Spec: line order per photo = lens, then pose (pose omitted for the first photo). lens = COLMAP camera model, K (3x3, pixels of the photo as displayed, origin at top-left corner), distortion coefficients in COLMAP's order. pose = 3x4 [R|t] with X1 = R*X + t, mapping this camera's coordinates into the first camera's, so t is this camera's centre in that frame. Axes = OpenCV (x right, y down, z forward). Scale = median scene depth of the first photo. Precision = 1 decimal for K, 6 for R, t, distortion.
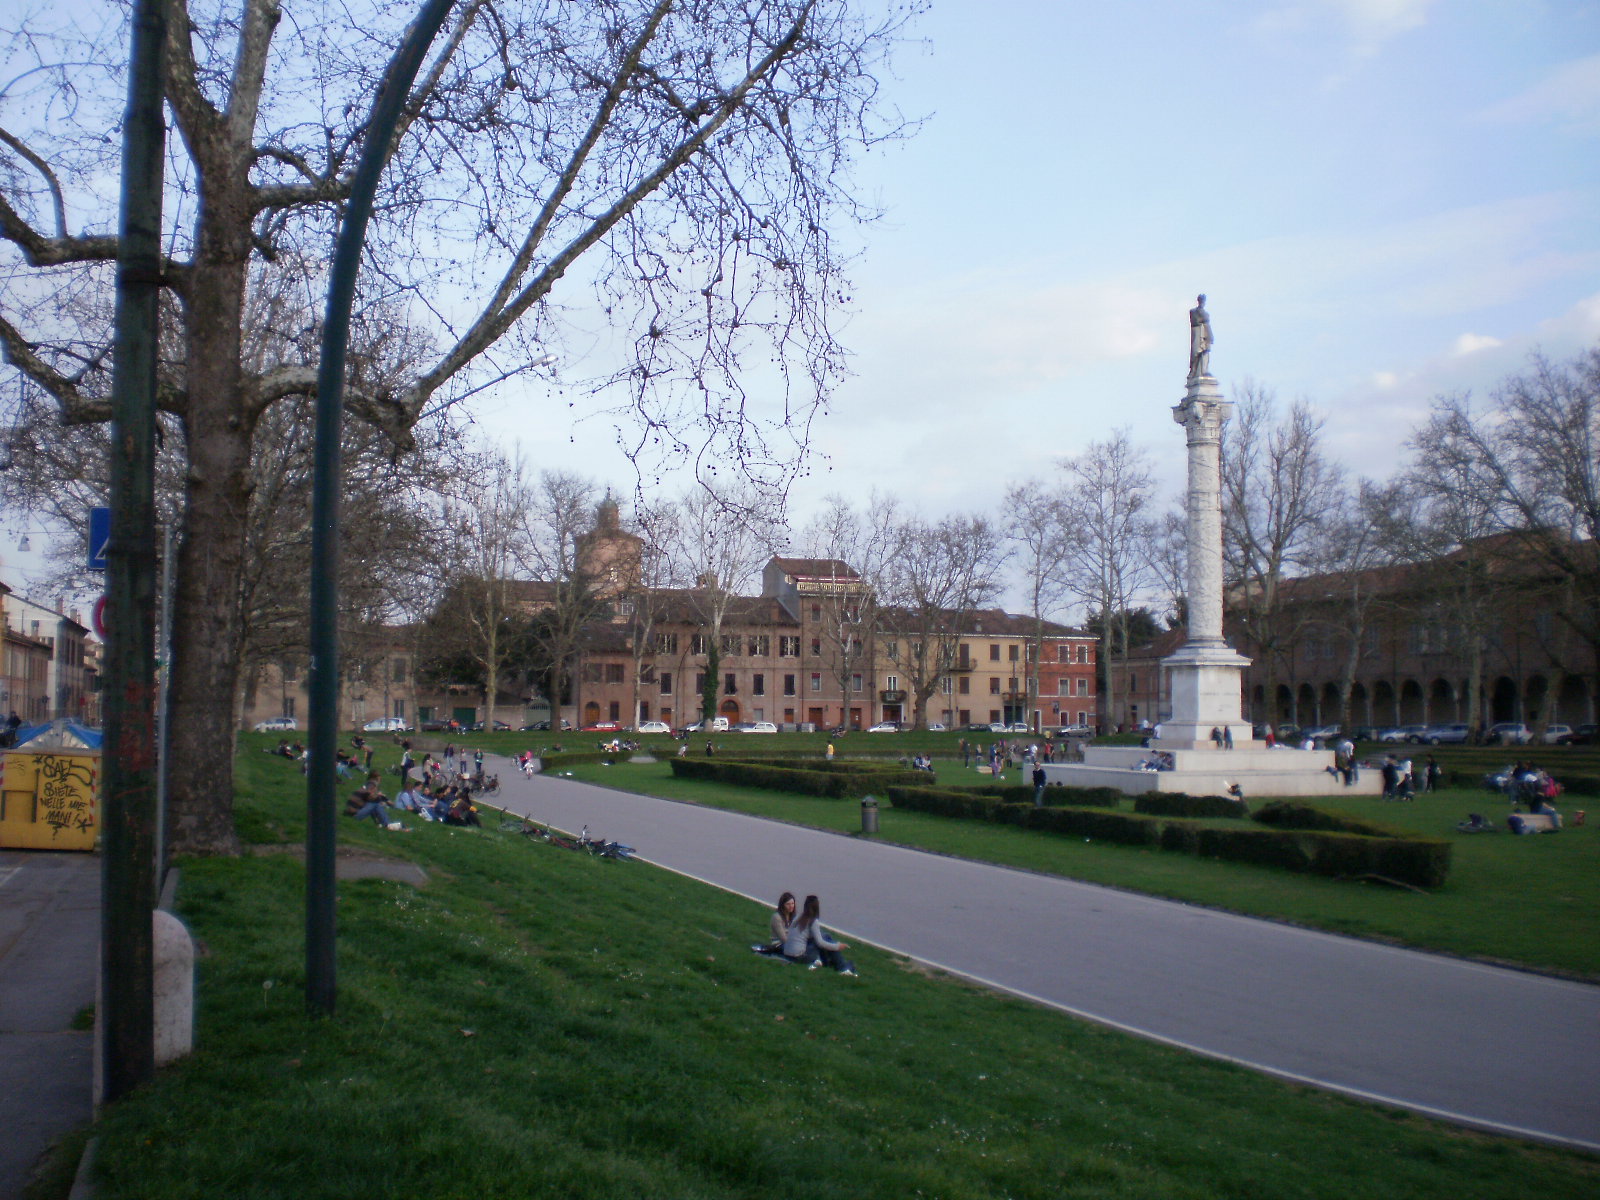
lens RADIAL K [[1680.1, 0, 798.8], [0, 1680.1, 598.0], [0, 0, 1]] dist [-0.130229, 0.000000]
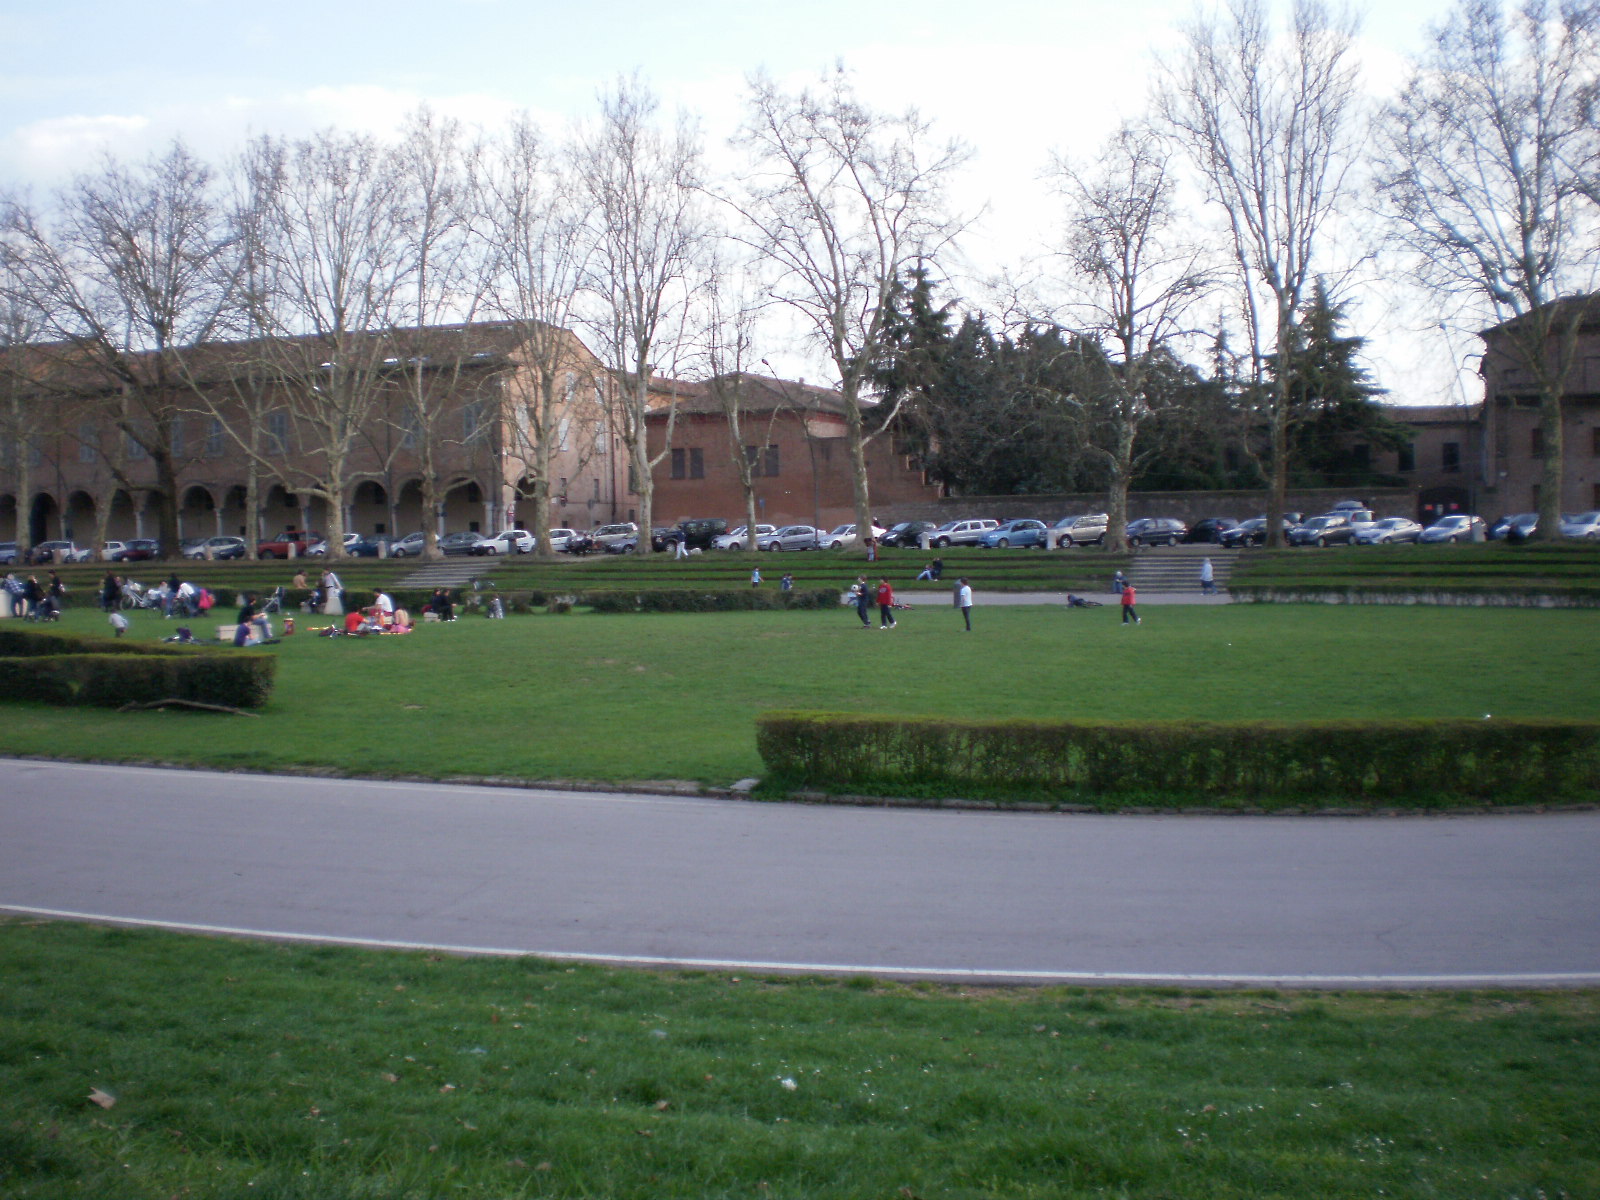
lens RADIAL K [[1680.1, 0, 799.0], [0, 1680.1, 605.5], [0, 0, 1]] dist [-0.130229, 0.000000]
pose [[0.637827, -0.056299, 0.768119, -0.032609], [-0.029921, 0.994760, 0.097756, 0.009572], [-0.769598, -0.085335, 0.632800, 0.076773]]
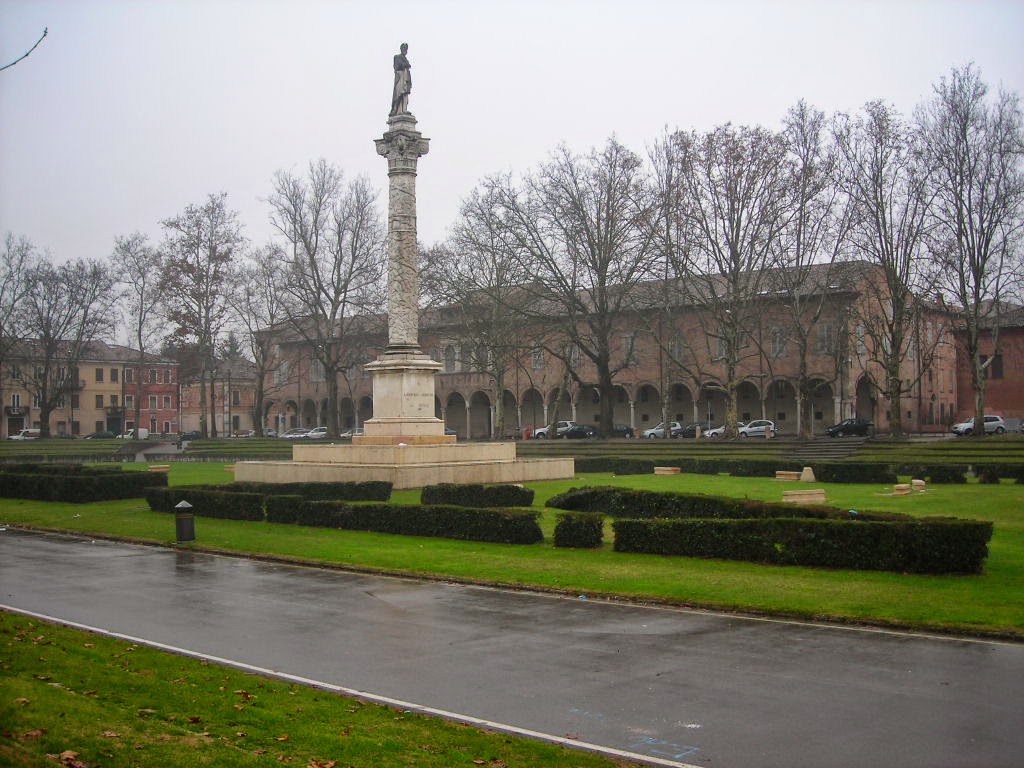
lens RADIAL K [[1075.3, 0, 480.8], [0, 1075.3, 423.6], [0, 0, 1]] dist [-0.130229, 0.000000]
pose [[0.856487, -0.022450, 0.515681, -0.050515], [-0.011640, 0.997960, 0.062778, 0.017045], [-0.516038, -0.059771, 0.854478, 0.190698]]
